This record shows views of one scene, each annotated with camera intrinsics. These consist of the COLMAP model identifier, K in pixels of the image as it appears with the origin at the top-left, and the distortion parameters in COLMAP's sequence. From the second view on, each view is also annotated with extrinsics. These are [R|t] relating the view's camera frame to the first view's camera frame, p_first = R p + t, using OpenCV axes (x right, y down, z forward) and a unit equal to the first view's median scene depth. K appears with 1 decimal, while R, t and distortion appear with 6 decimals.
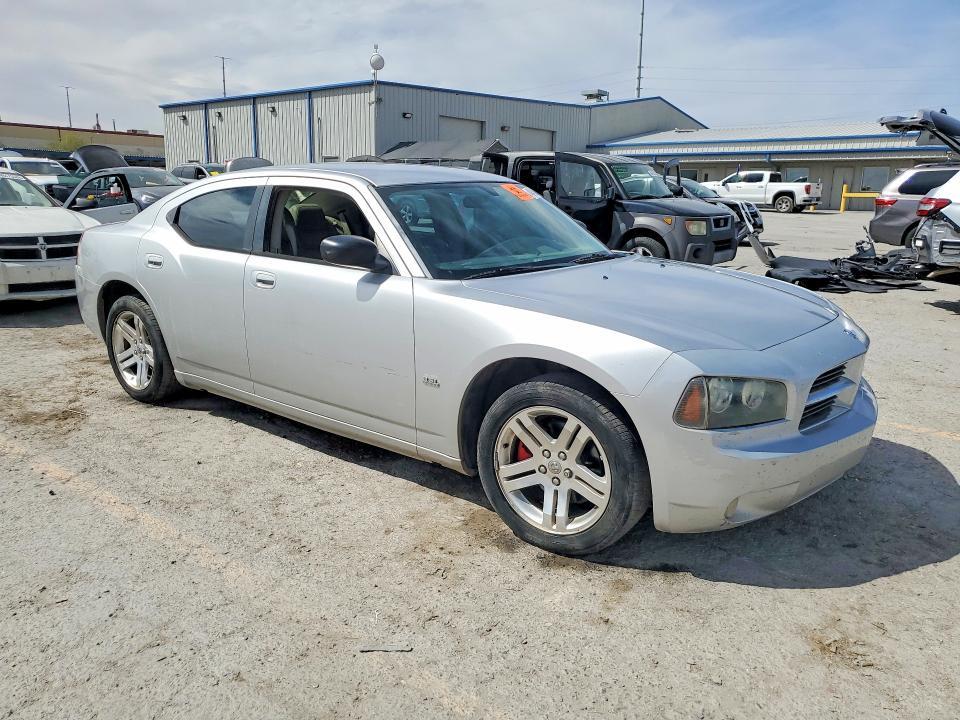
lens RADIAL K [[836.4, 0, 480.0], [0, 836.4, 360.0], [0, 0, 1]] dist [0.033940, 0.000384]
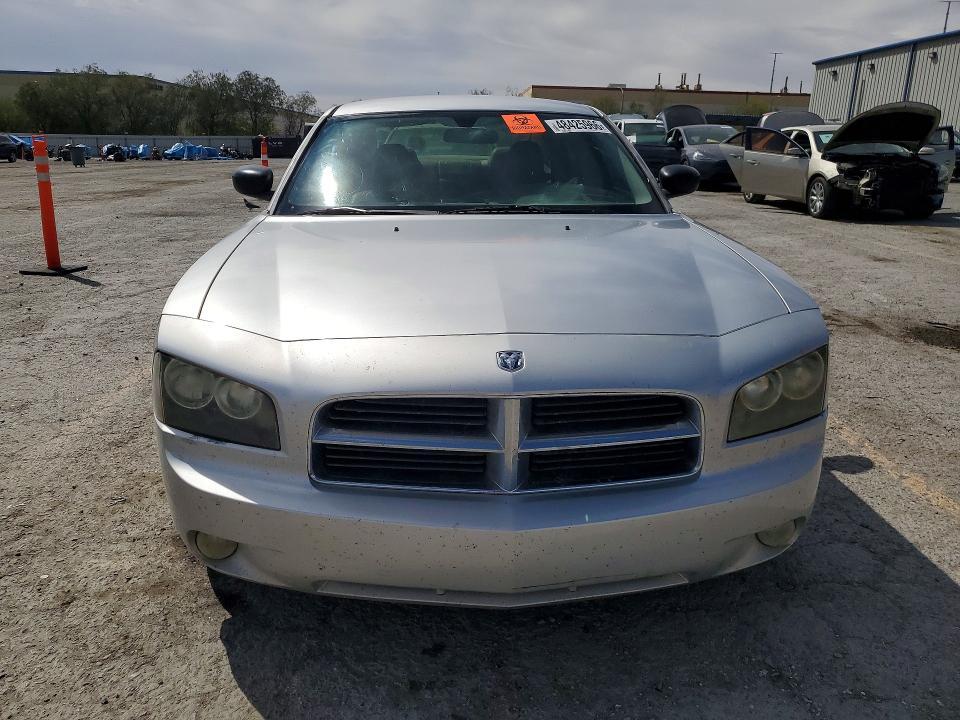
lens RADIAL K [[816.7, 0, 480.0], [0, 816.7, 360.0], [0, 0, 1]] dist [0.005318, -0.004955]
pose [[0.598405, 0.200362, -0.775736, 0.183527], [-0.168937, 0.978011, 0.122288, -0.019739], [0.783181, 0.057873, 0.619095, 0.144832]]
